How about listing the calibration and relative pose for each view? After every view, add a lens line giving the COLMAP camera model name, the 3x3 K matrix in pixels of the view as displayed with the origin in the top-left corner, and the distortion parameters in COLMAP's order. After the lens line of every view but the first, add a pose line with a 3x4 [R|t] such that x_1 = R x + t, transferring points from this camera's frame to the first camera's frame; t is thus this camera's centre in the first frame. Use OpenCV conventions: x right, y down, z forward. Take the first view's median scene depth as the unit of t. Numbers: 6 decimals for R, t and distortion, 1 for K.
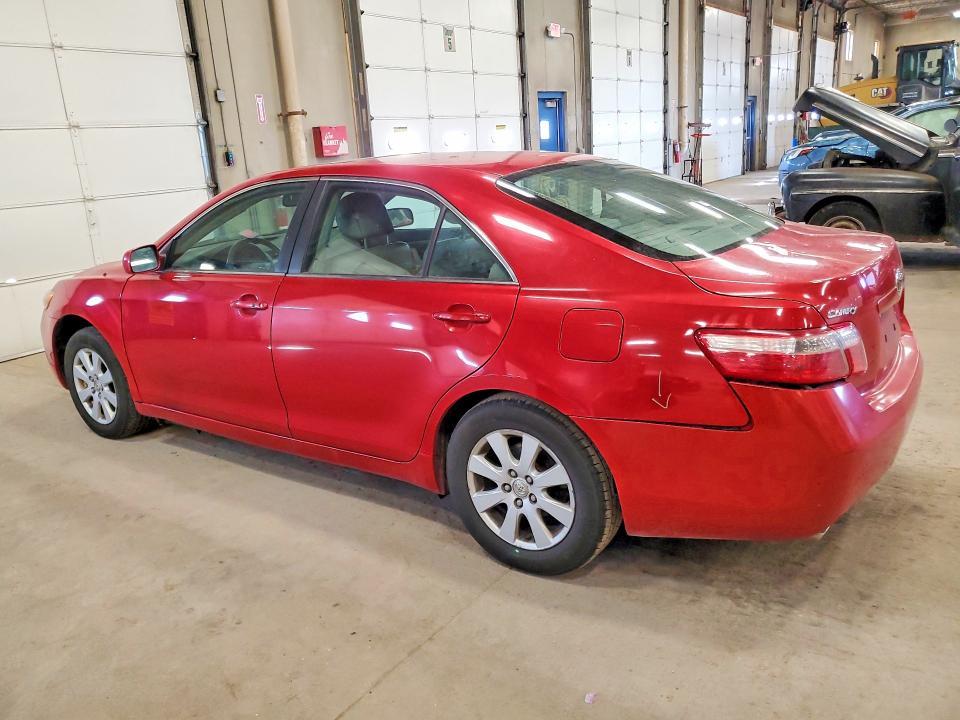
lens RADIAL K [[756.6, 0, 480.0], [0, 756.6, 360.0], [0, 0, 1]] dist [0.001788, 0.002405]
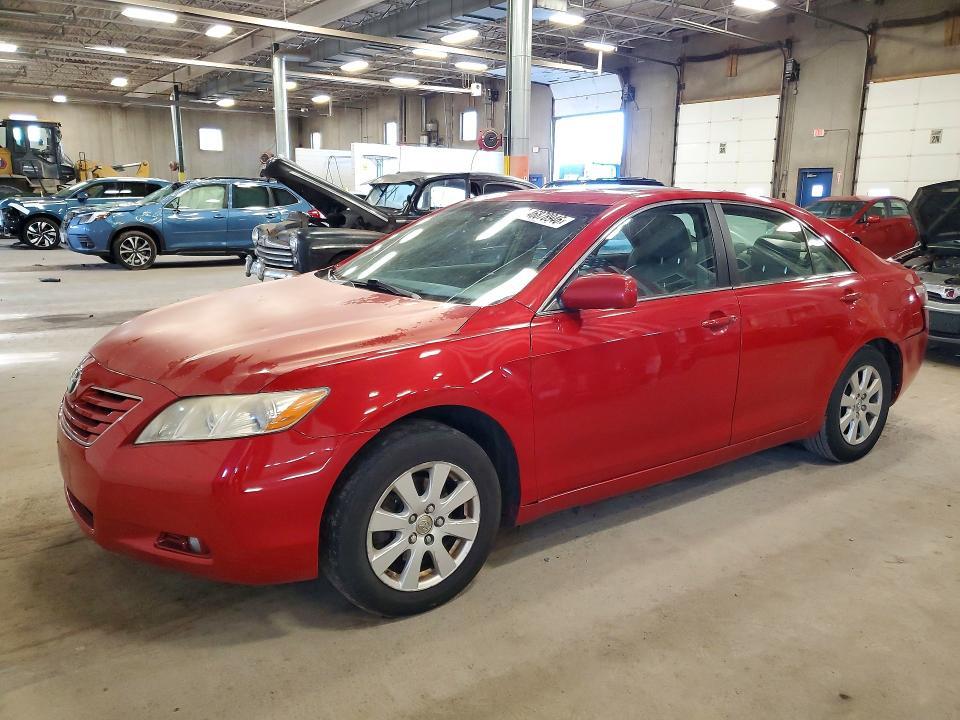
lens RADIAL K [[796.1, 0, 480.0], [0, 796.1, 360.0], [0, 0, 1]] dist [-0.069660, 0.003034]
pose [[0.290355, -0.143611, 0.946081, -1.150656], [0.185589, 0.978353, 0.091552, -0.150090], [-0.938750, 0.149000, 0.310722, 0.821277]]
